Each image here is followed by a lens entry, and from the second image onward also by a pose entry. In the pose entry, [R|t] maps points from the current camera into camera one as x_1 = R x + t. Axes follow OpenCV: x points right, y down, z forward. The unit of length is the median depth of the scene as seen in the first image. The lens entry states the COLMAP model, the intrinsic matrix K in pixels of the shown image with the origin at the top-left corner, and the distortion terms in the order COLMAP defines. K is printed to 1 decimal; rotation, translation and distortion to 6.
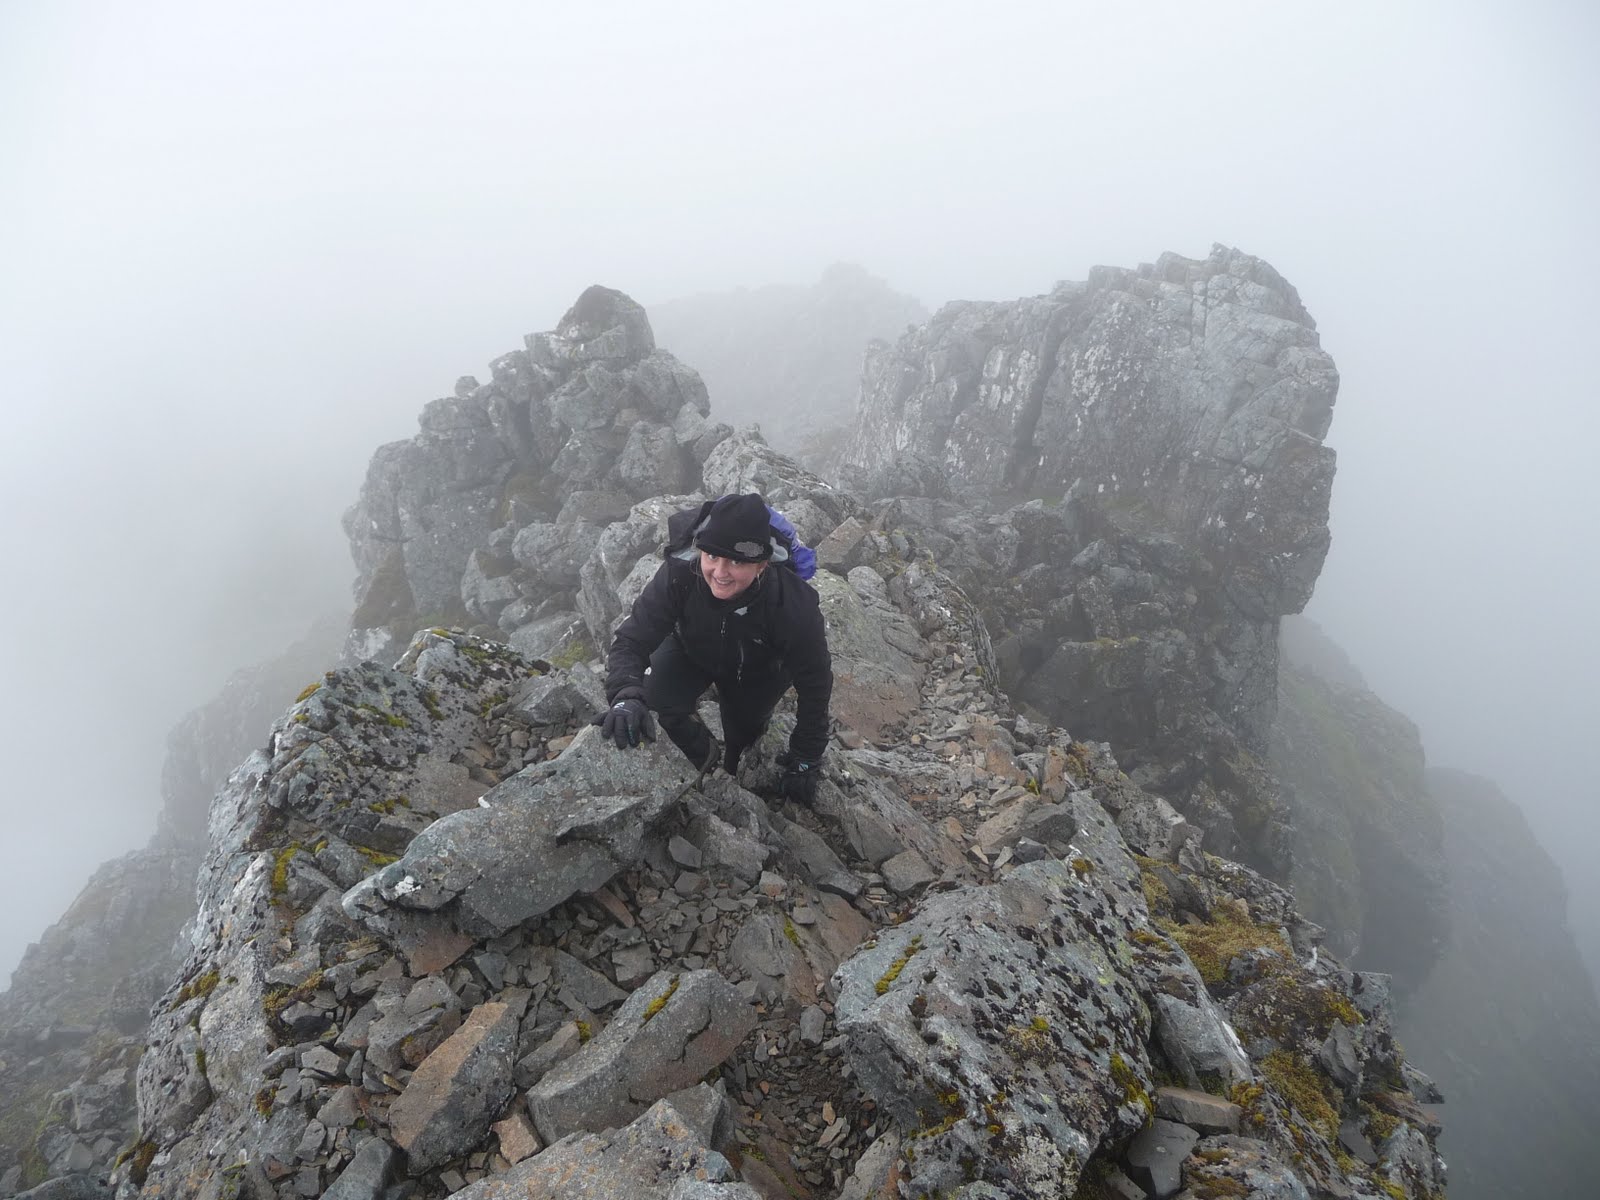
lens RADIAL K [[1339.3, 0, 793.6], [0, 1339.3, 587.8], [0, 0, 1]] dist [-0.044833, 0.038280]
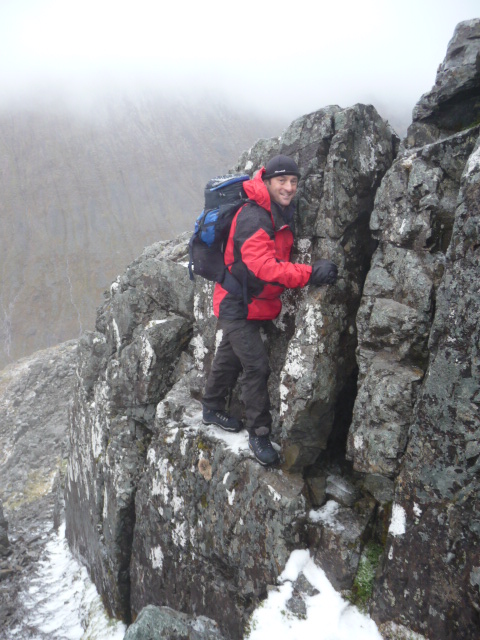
lens RADIAL K [[535.7, 0, 234.3], [0, 535.7, 321.8], [0, 0, 1]] dist [-0.044833, 0.038280]
pose [[0.975137, -0.120762, 0.185805, 0.162571], [0.161291, 0.961751, -0.221405, -0.151021], [-0.151961, 0.245869, 0.957317, 1.103181]]
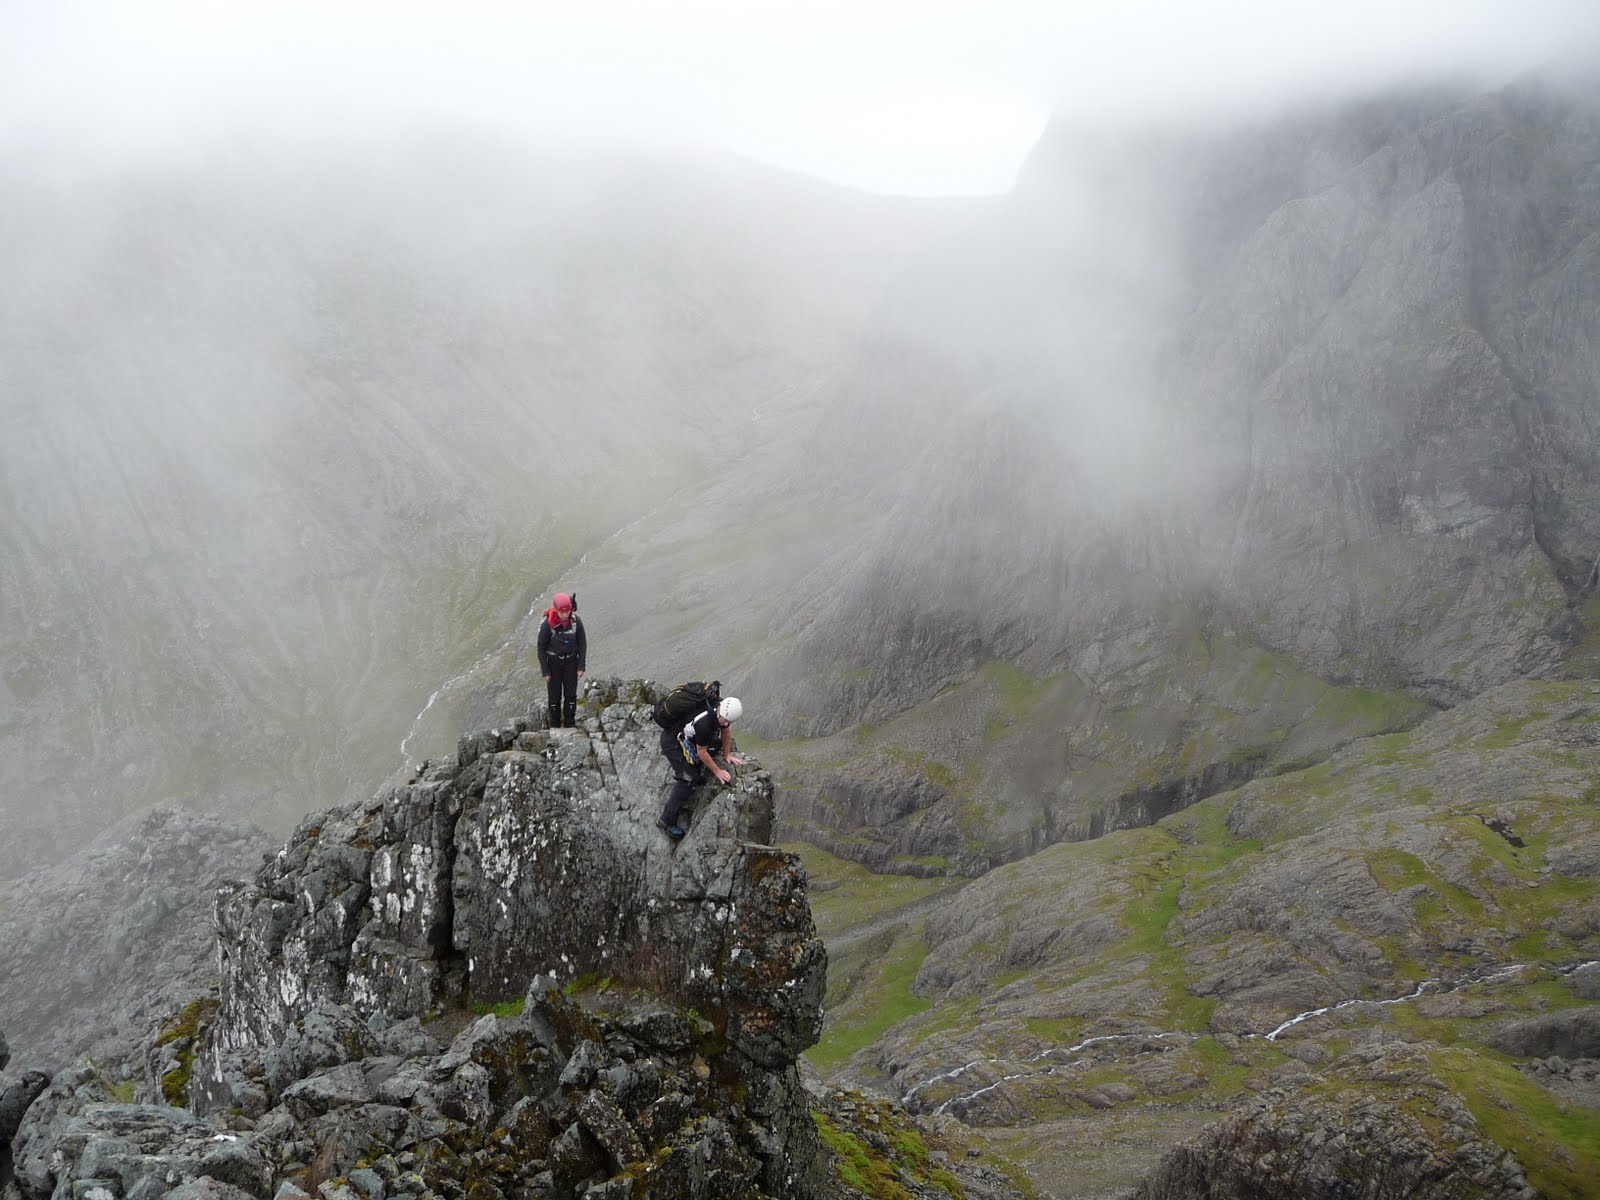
lens RADIAL K [[1339.3, 0, 789.5], [0, 1339.3, 585.3], [0, 0, 1]] dist [-0.044833, 0.038280]
pose [[0.857941, -0.185905, 0.478932, 0.000873], [0.339320, 0.905010, -0.256552, -0.035796], [-0.385744, 0.382618, 0.839527, 0.164128]]
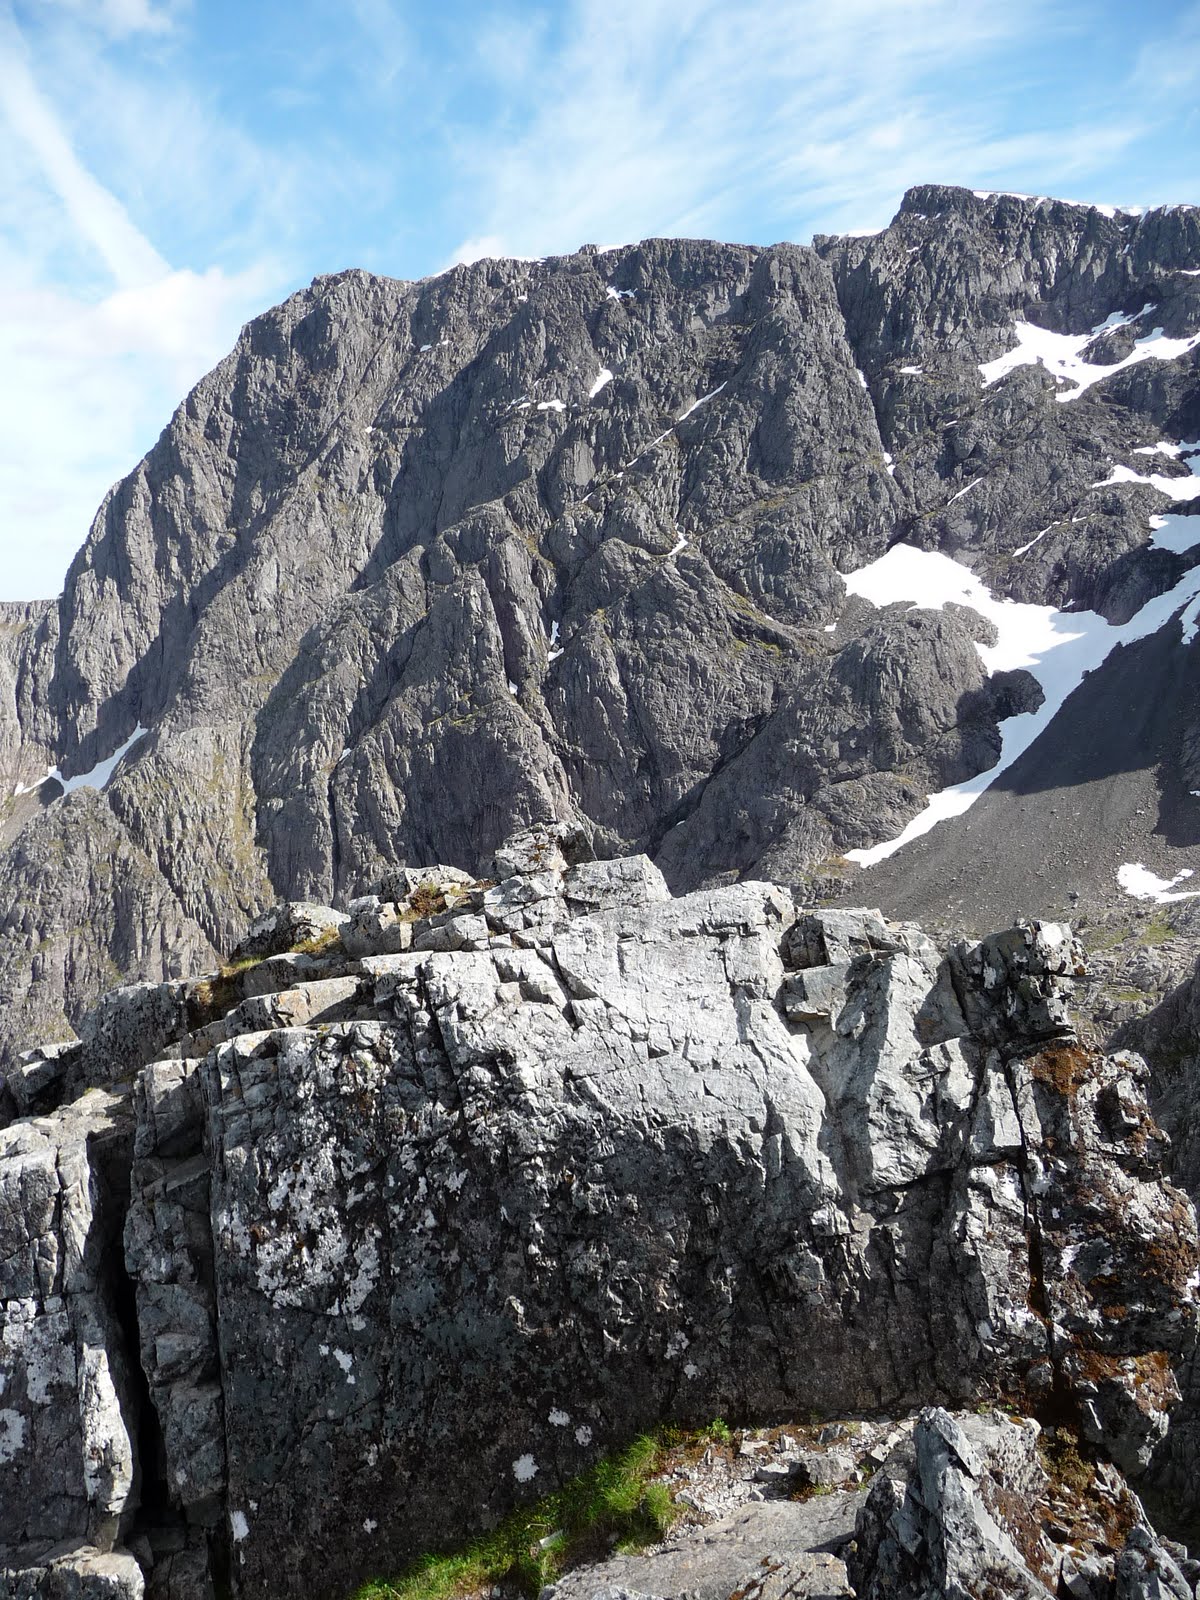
lens RADIAL K [[1364.1, 0, 584.3], [0, 1364.1, 791.7], [0, 0, 1]] dist [-0.046676, 0.038652]
pose [[0.480992, -0.177754, 0.858516, -0.070368], [0.557316, 0.817912, -0.142895, -0.196499], [-0.676791, 0.547196, 0.492474, 0.807269]]
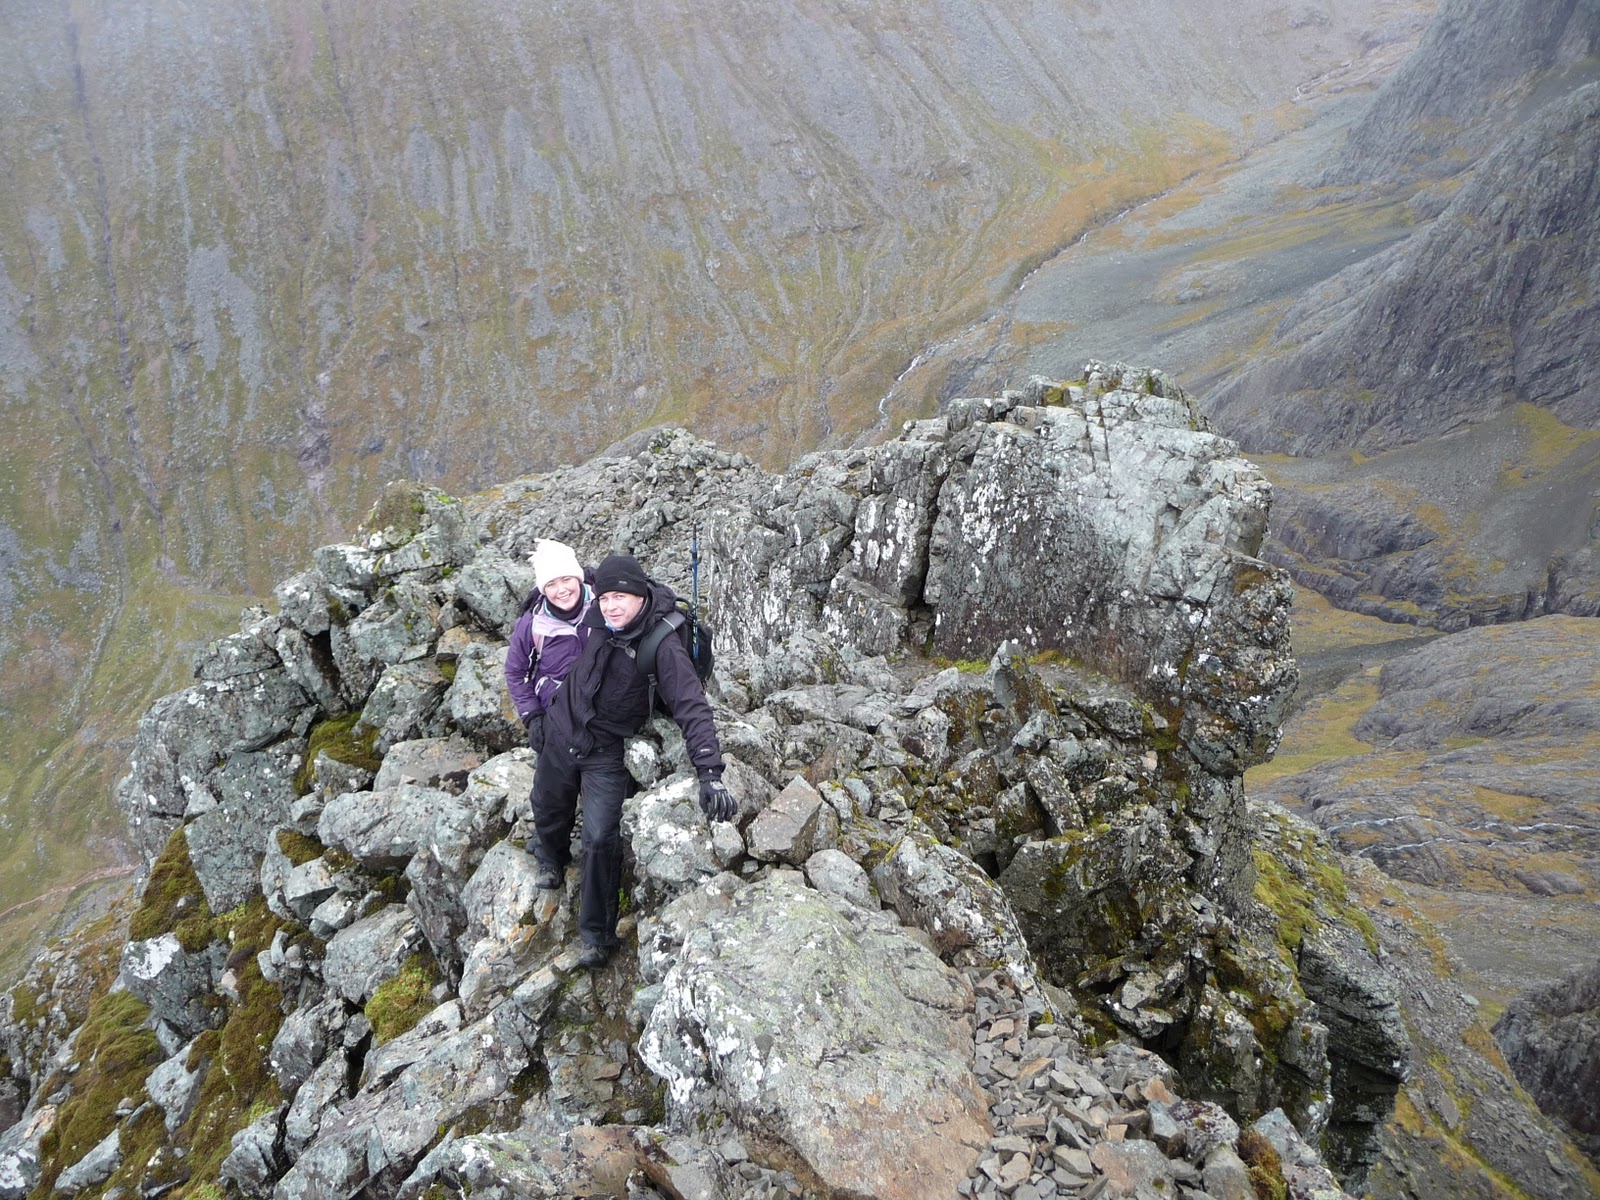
lens RADIAL K [[1339.3, 0, 792.2], [0, 1339.3, 573.5], [0, 0, 1]] dist [-0.044833, 0.038280]
pose [[0.985747, -0.117774, 0.120132, -0.015193], [0.132325, 0.983749, -0.121359, -0.038439], [-0.103886, 0.135526, 0.985312, 0.172582]]
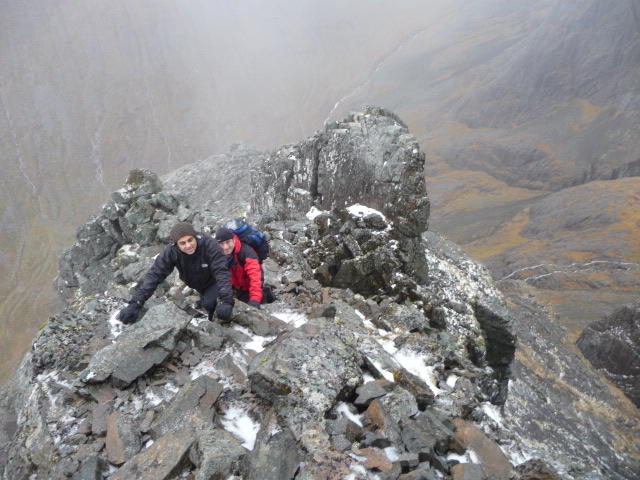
lens RADIAL K [[535.7, 0, 319.8], [0, 535.7, 234.4], [0, 0, 1]] dist [-0.044833, 0.038280]
pose [[0.962882, -0.228041, 0.144418, 0.015900], [0.235894, 0.970972, -0.039588, 0.018388], [-0.131198, 0.072186, 0.988725, -0.038593]]
